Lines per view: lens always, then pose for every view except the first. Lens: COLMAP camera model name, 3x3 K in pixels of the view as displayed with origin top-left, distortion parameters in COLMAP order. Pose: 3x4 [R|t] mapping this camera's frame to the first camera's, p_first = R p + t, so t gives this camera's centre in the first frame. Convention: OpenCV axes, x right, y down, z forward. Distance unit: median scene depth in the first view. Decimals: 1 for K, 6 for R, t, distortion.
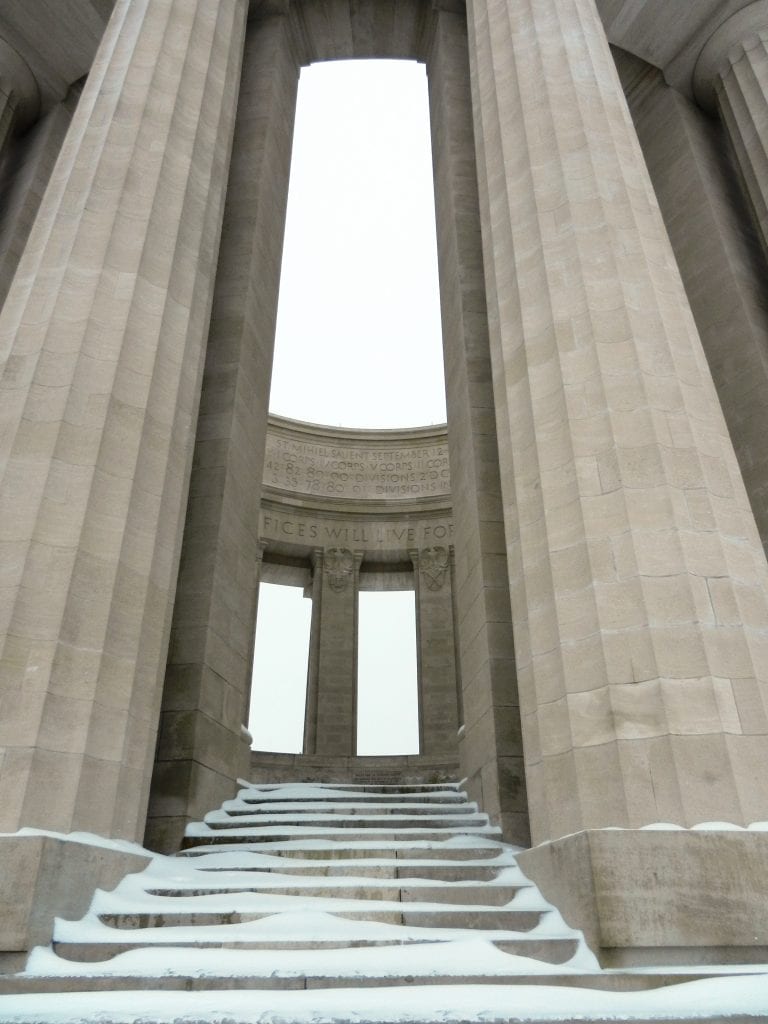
lens RADIAL K [[757.0, 0, 384.0], [0, 757.0, 512.0], [0, 0, 1]] dist [0.002249, 0.004652]
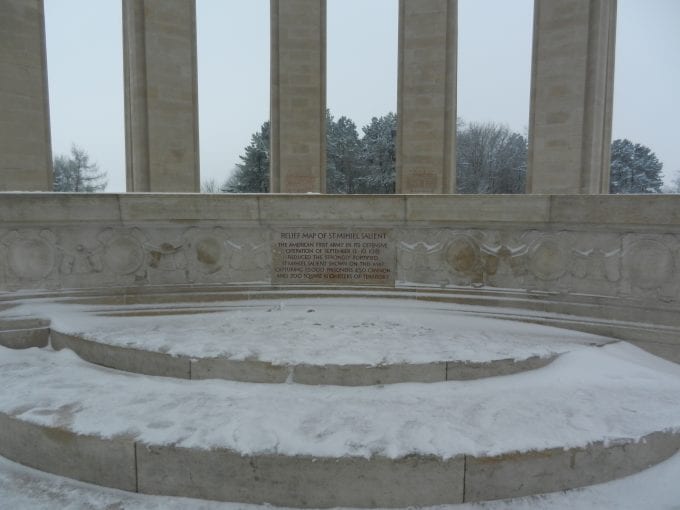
lens RADIAL K [[502.7, 0, 340.0], [0, 502.7, 255.0], [0, 0, 1]] dist [0.002249, 0.004652]
pose [[0.999282, 0.014071, -0.035175, 0.006101], [0.008791, 0.817012, 0.576554, 0.195925], [0.036851, -0.576449, 0.816302, 0.770847]]
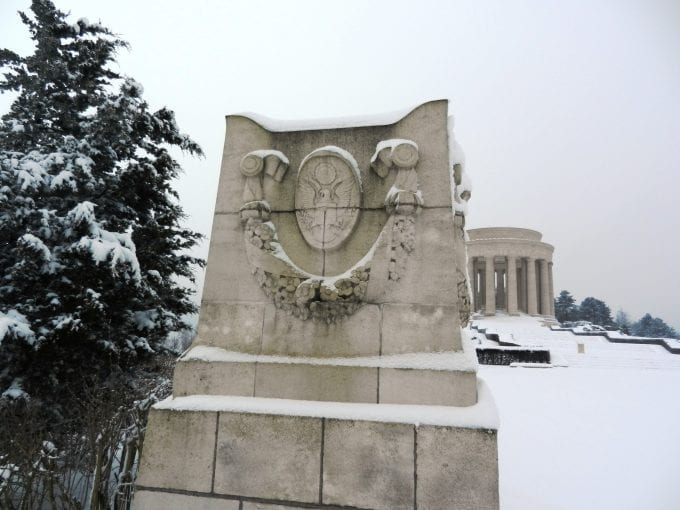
lens RADIAL K [[480.7, 0, 340.0], [0, 480.7, 255.0], [0, 0, 1]] dist [-0.003944, -0.001761]
pose [[0.979865, 0.008248, -0.199489, -0.850638], [0.056203, 0.947349, 0.315233, -2.687561], [0.191586, -0.320098, 0.927810, -5.698709]]
